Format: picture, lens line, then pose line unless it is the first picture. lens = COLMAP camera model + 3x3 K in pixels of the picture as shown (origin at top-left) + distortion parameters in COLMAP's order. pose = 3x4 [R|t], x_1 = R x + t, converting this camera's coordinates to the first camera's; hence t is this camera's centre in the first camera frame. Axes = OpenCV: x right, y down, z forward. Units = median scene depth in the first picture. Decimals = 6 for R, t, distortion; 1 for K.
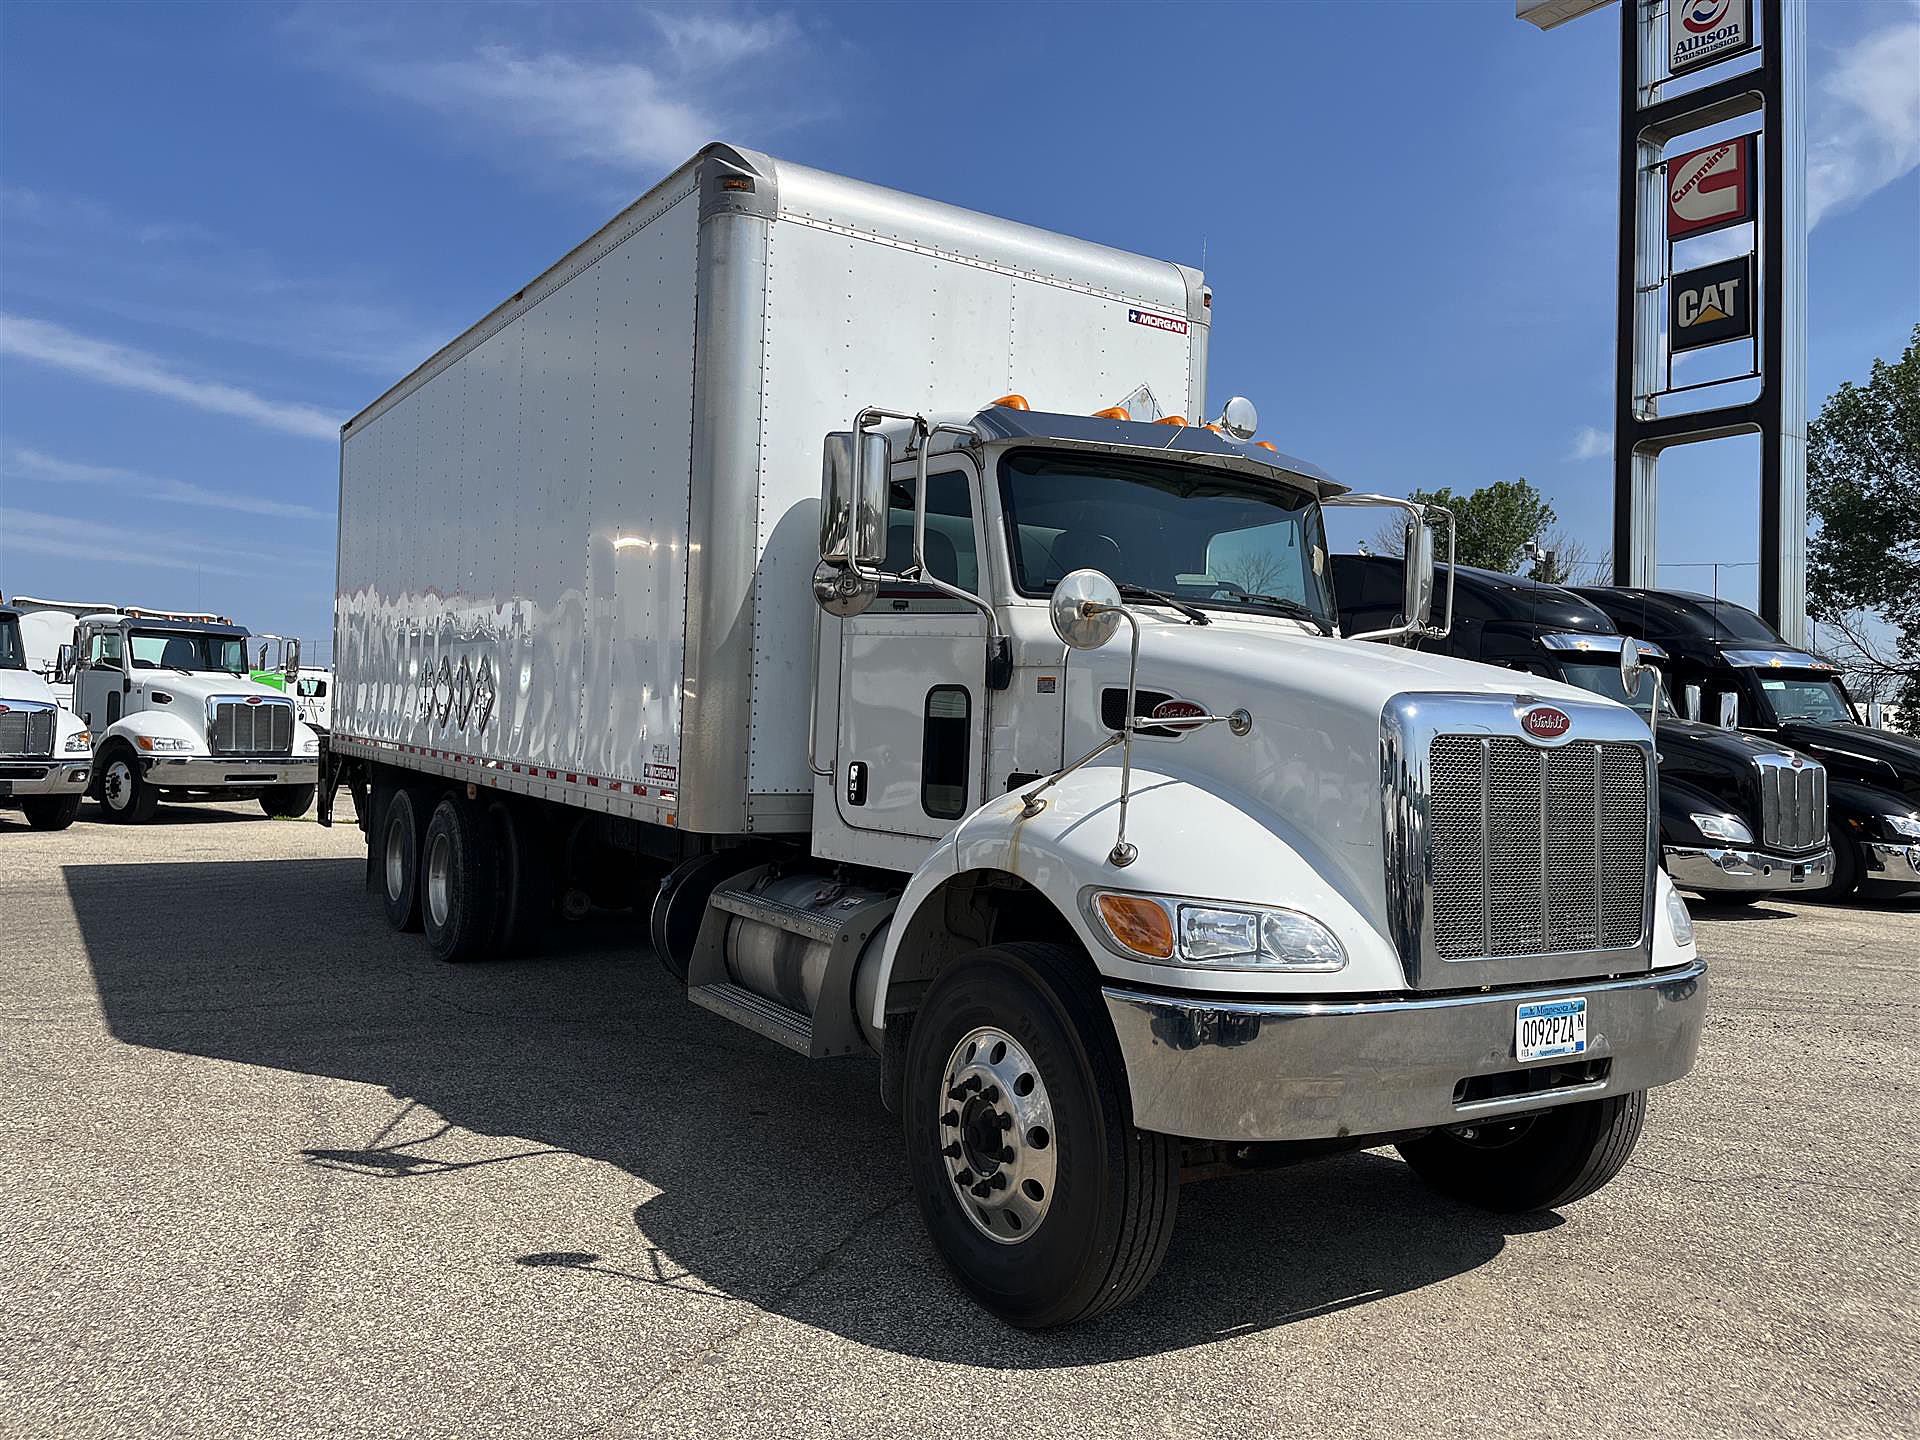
lens RADIAL K [[1471.6, 0, 960.0], [0, 1471.6, 720.0], [0, 0, 1]] dist [0.078510, 0.000742]
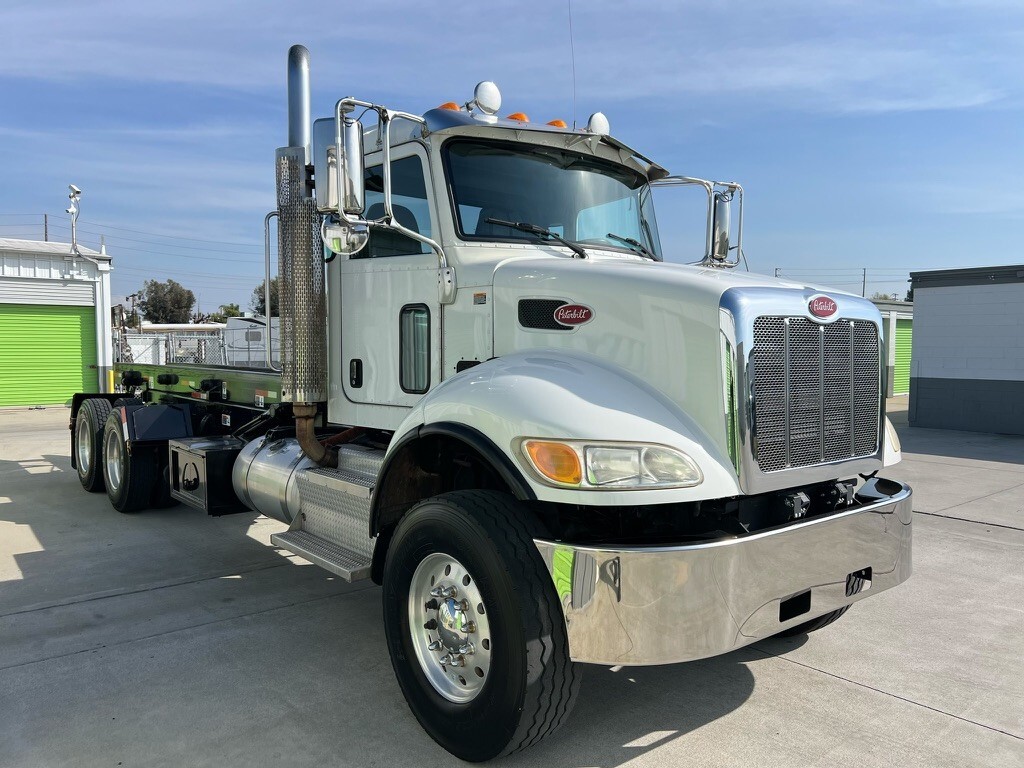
lens RADIAL K [[784.9, 0, 512.0], [0, 784.9, 384.0], [0, 0, 1]] dist [0.078510, 0.000742]
pose [[0.993937, -0.045090, 0.100281, 0.007223], [0.040031, 0.997850, 0.051901, 0.021186], [-0.102406, -0.047572, 0.993605, 0.216185]]
